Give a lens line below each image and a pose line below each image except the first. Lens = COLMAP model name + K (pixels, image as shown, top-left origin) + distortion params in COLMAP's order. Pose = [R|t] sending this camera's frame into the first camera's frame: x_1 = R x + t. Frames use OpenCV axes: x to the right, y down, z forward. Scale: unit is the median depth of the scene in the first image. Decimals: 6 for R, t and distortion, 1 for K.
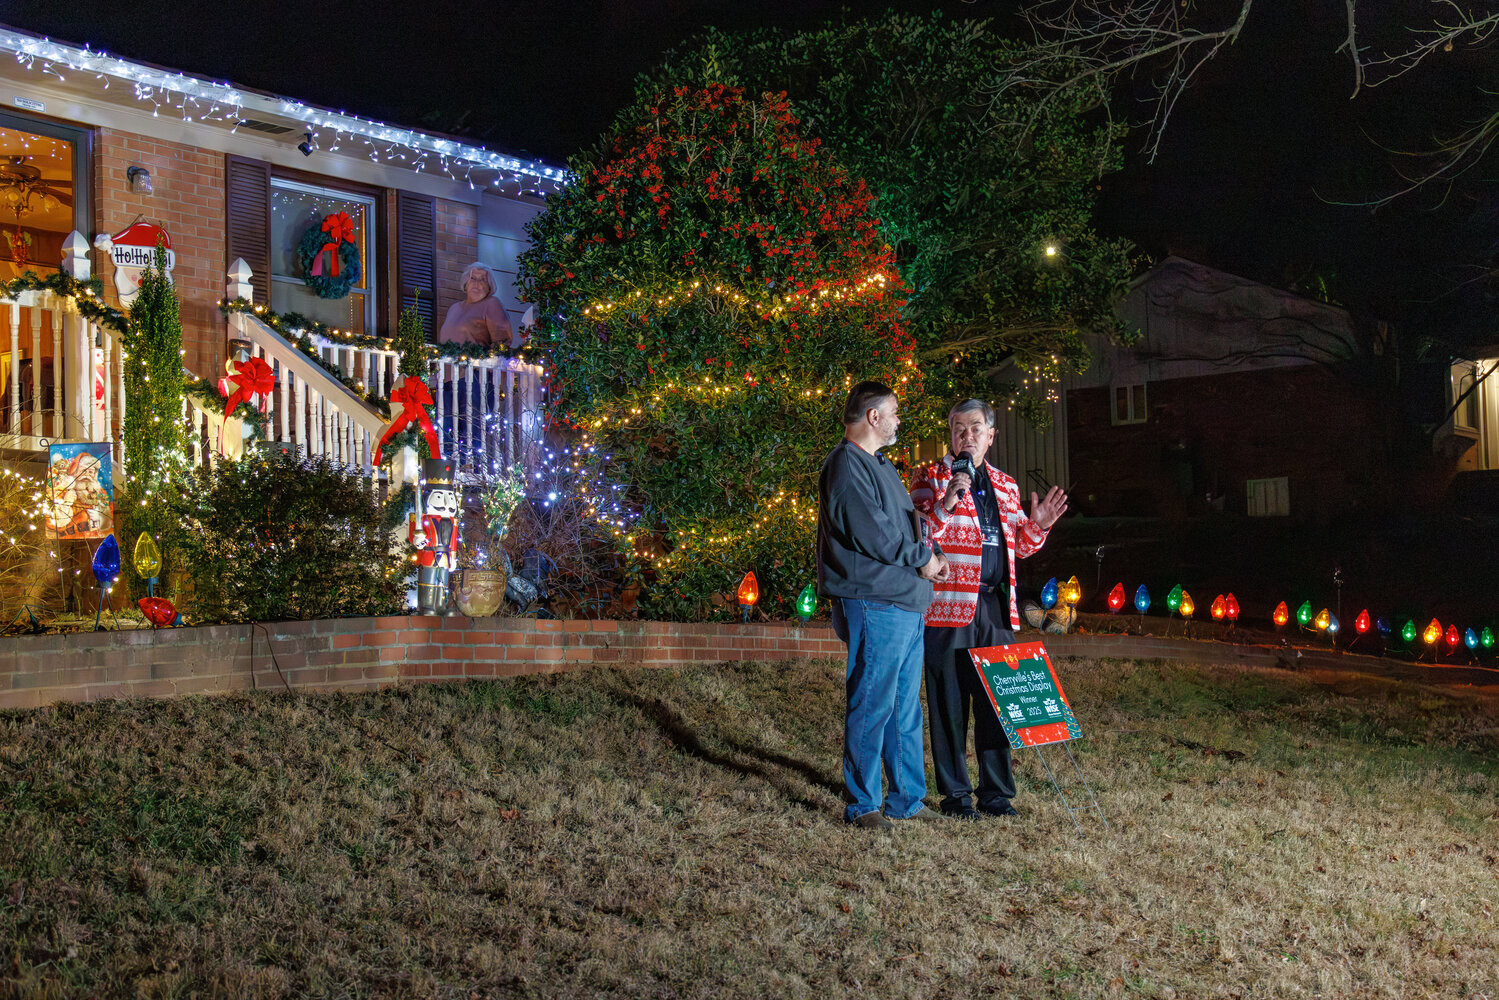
lens RADIAL K [[2374.5, 0, 749.5], [0, 2374.5, 500.0], [0, 0, 1]] dist [-0.149265, 1.591228]
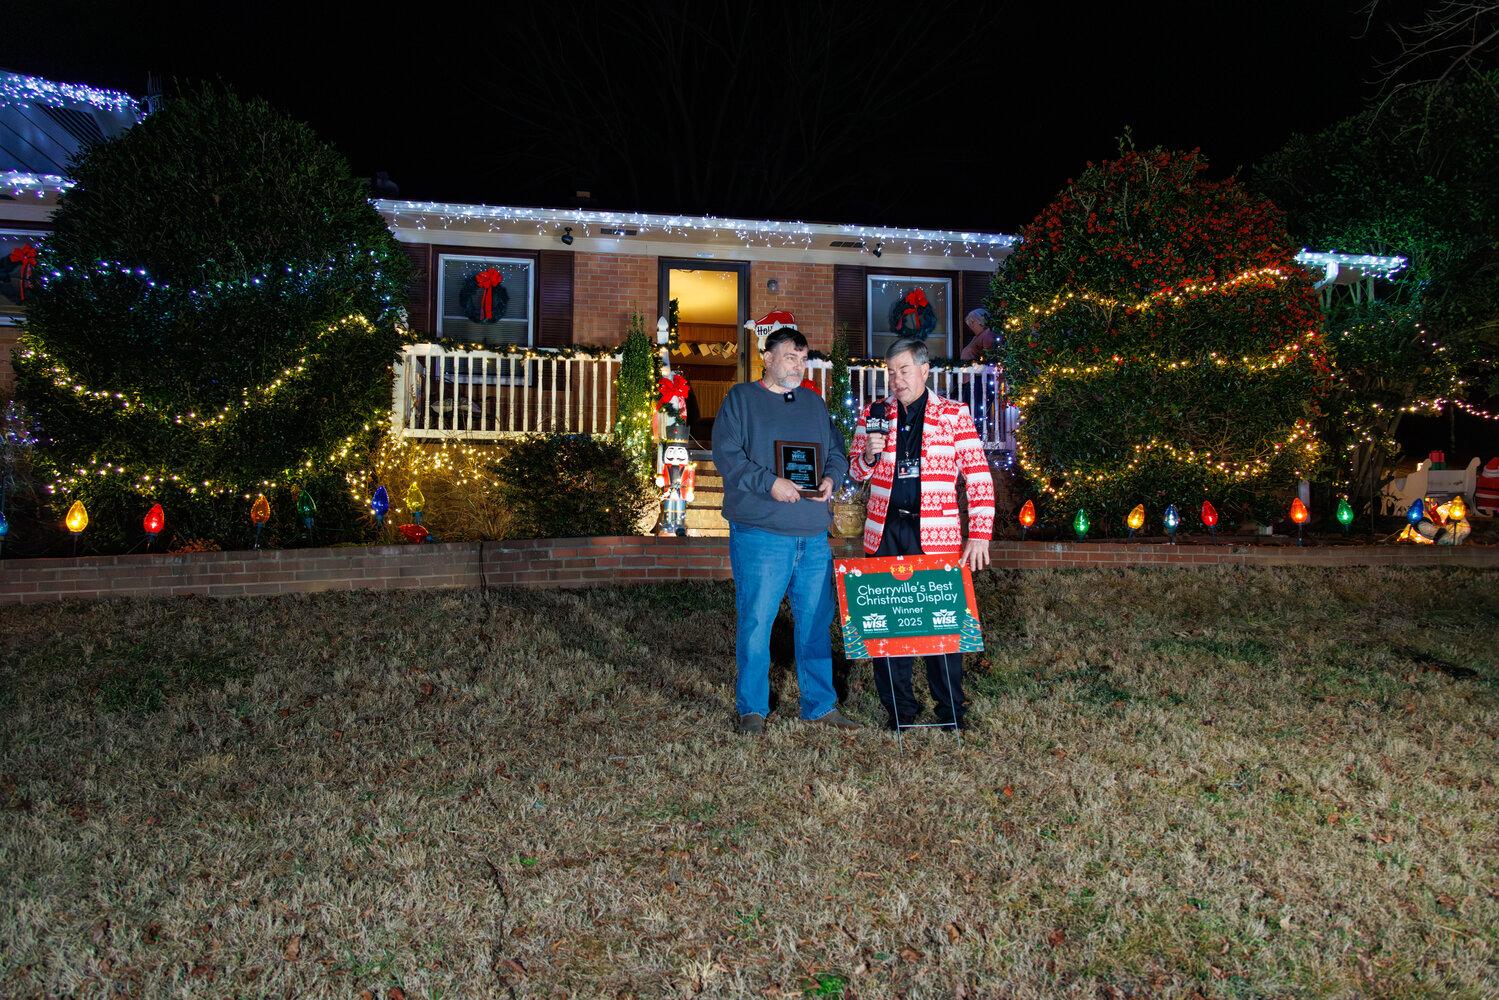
lens RADIAL K [[1095.9, 0, 755.7], [0, 1095.9, 422.0], [0, 0, 1]] dist [0.004230, 0.001810]
pose [[0.727779, -0.078861, -0.681263, 0.302917], [0.037711, 0.996466, -0.075062, 0.026455], [0.684775, 0.028938, 0.728180, 0.450407]]
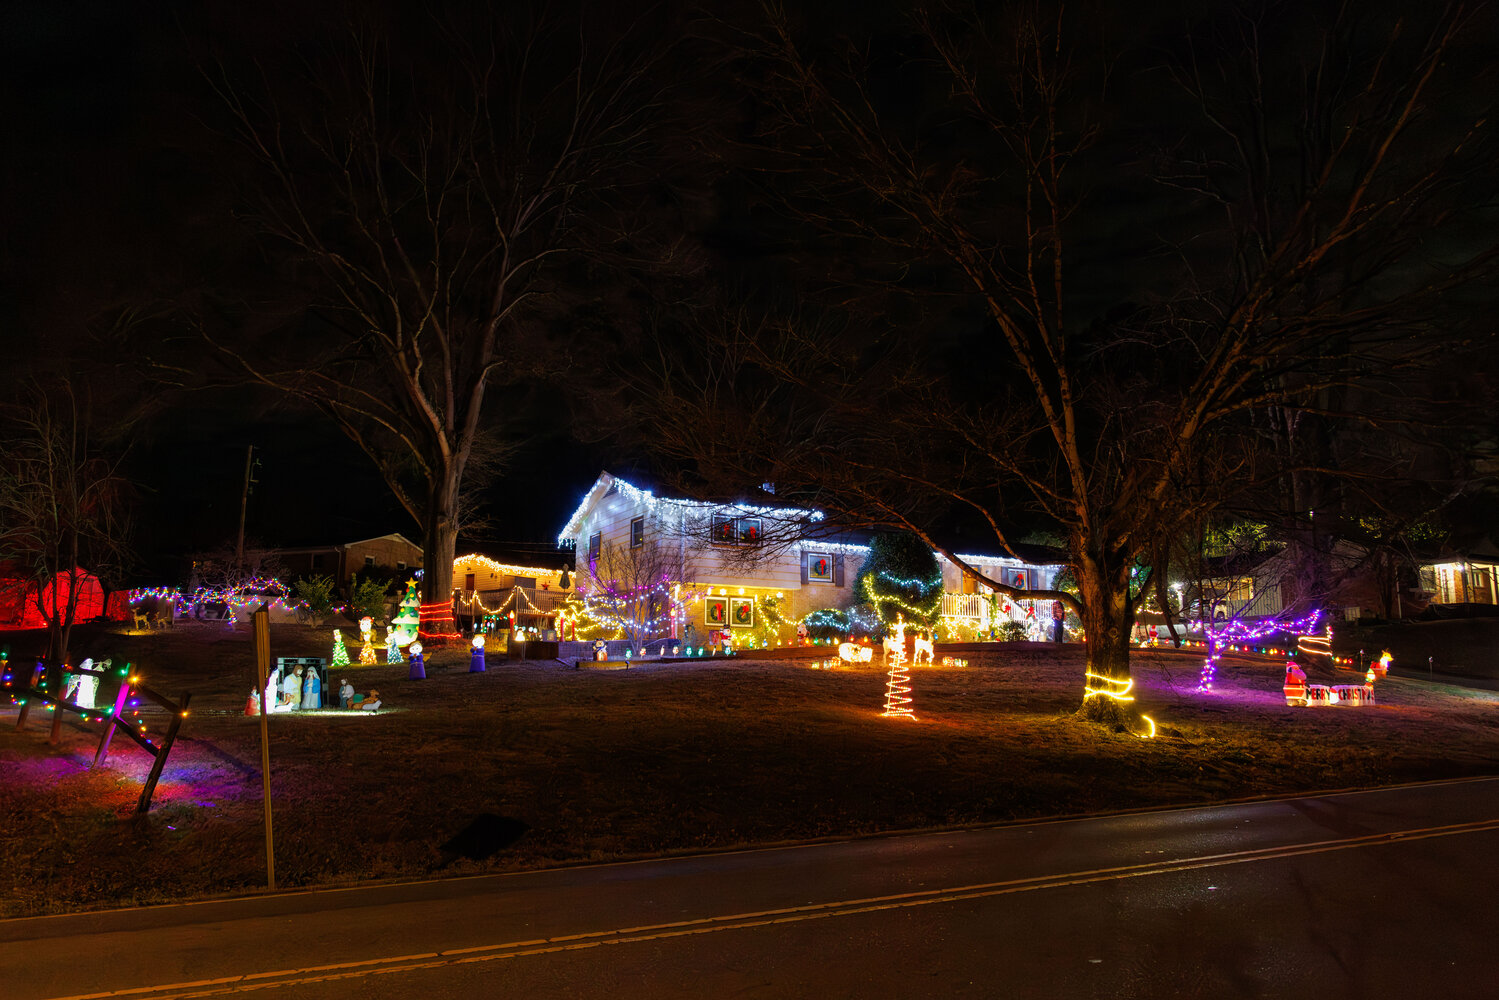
lens RADIAL K [[1137.0, 0, 749.5], [0, 1137.0, 500.0], [0, 0, 1]] dist [-0.032774, 0.001765]
pose [[0.912168, -0.041592, -0.407700, 0.440150], [0.003485, 0.995588, -0.093769, -0.052202], [0.409802, 0.084112, 0.908288, -2.203499]]
